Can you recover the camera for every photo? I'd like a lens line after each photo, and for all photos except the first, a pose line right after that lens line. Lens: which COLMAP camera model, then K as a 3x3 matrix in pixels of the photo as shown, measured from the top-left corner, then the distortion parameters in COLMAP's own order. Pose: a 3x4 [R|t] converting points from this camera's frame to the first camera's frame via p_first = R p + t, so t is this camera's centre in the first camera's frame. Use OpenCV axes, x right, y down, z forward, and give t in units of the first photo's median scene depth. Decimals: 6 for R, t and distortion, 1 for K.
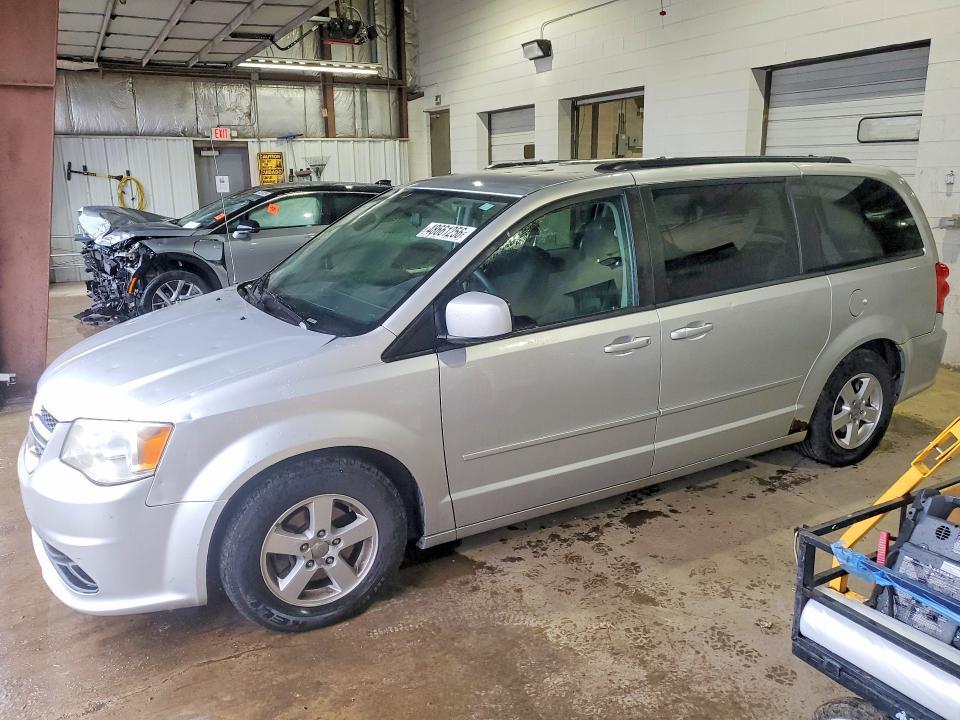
lens RADIAL K [[753.6, 0, 480.0], [0, 753.6, 360.0], [0, 0, 1]] dist [0.000161, -0.005792]
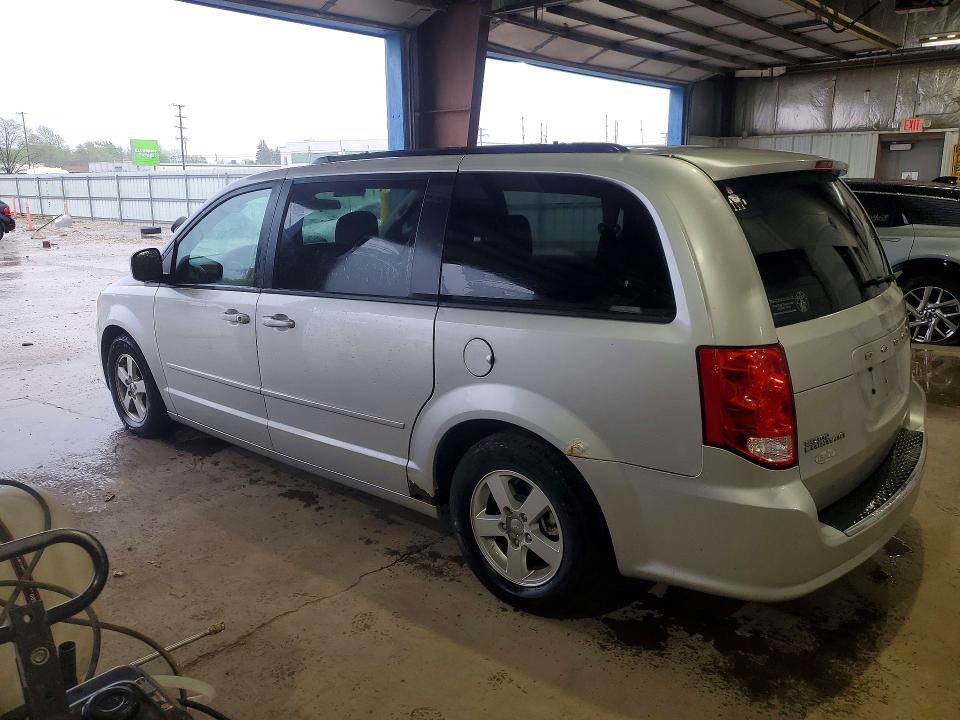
lens RADIAL K [[753.6, 0, 480.0], [0, 753.6, 360.0], [0, 0, 1]] dist [0.000161, -0.005792]
pose [[0.315178, 0.216434, -0.924023, 1.099055], [-0.215235, 0.964579, 0.152518, -0.169286], [0.924303, 0.150812, 0.350599, 0.751150]]
